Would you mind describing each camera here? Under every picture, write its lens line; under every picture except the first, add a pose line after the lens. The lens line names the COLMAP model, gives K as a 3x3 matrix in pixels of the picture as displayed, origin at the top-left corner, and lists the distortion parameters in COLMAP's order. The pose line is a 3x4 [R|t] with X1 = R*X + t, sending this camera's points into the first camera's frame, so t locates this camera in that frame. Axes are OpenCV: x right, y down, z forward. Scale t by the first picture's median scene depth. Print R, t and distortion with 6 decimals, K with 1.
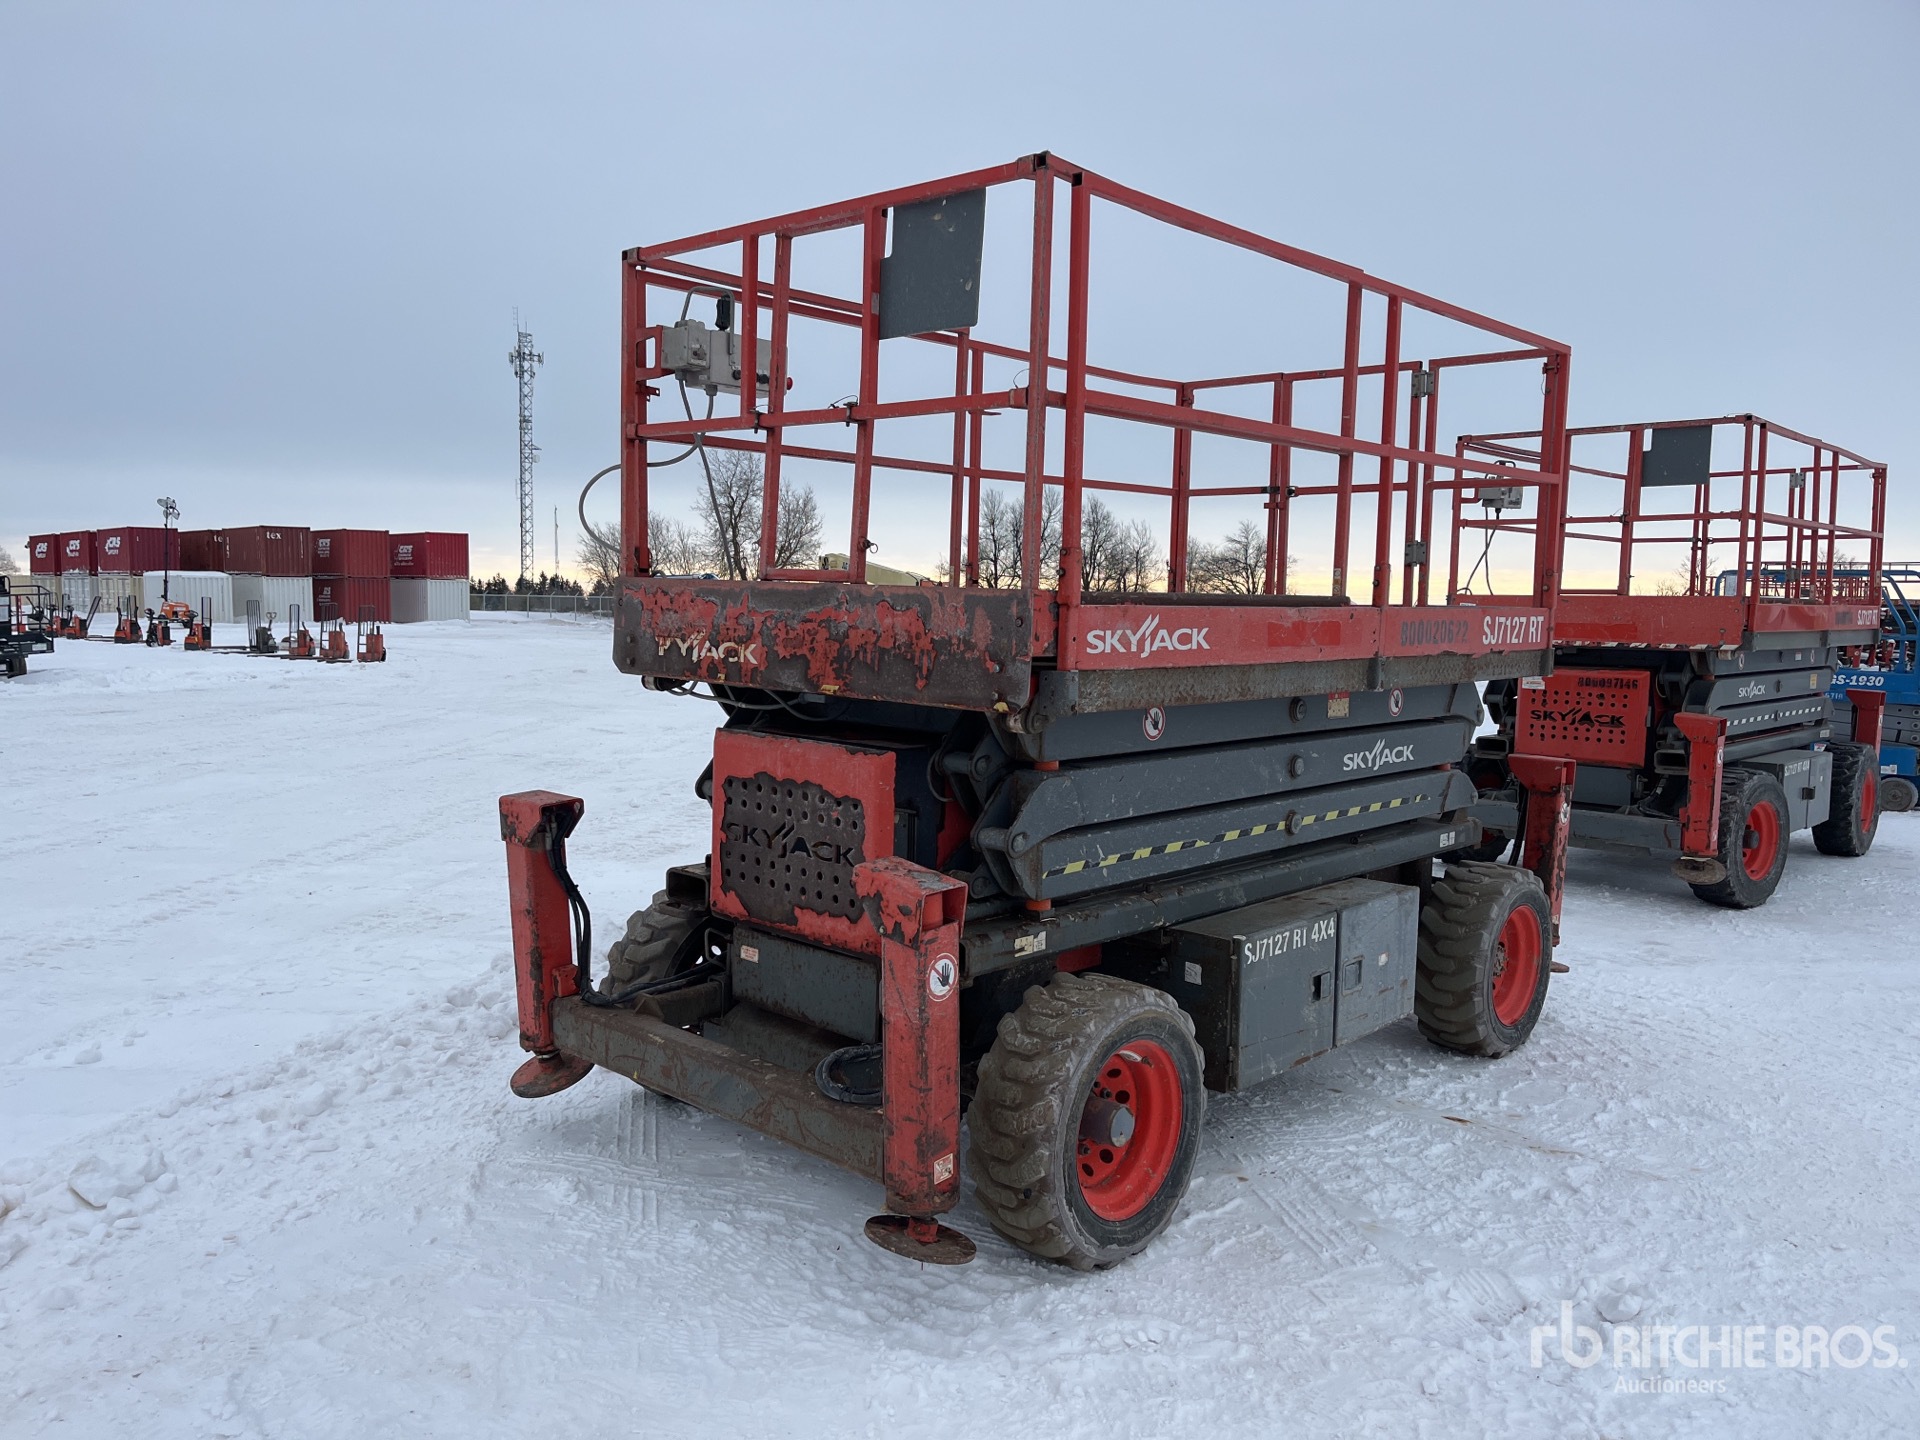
lens RADIAL K [[1502.5, 0, 968.8], [0, 1502.5, 746.1], [0, 0, 1]] dist [0.013398, 0.022946]
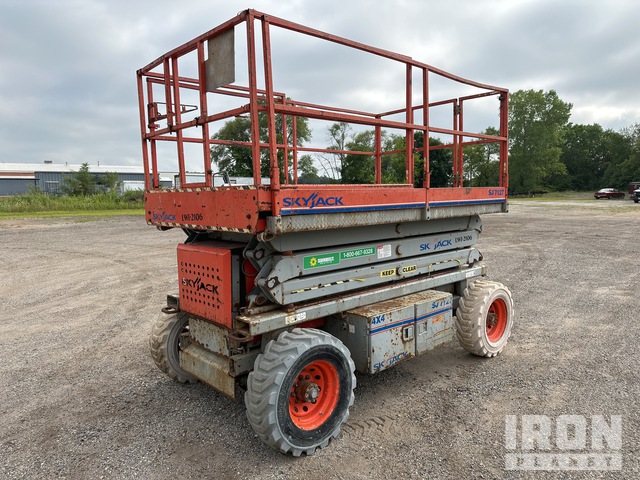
lens RADIAL K [[475.5, 0, 325.7], [0, 475.5, 244.8], [0, 0, 1]] dist [0.032254, -0.010880]
pose [[0.995608, -0.032608, -0.087755, 0.188163], [0.032862, 0.999459, 0.001450, -0.001109], [0.087661, -0.004327, 0.996141, 0.175198]]
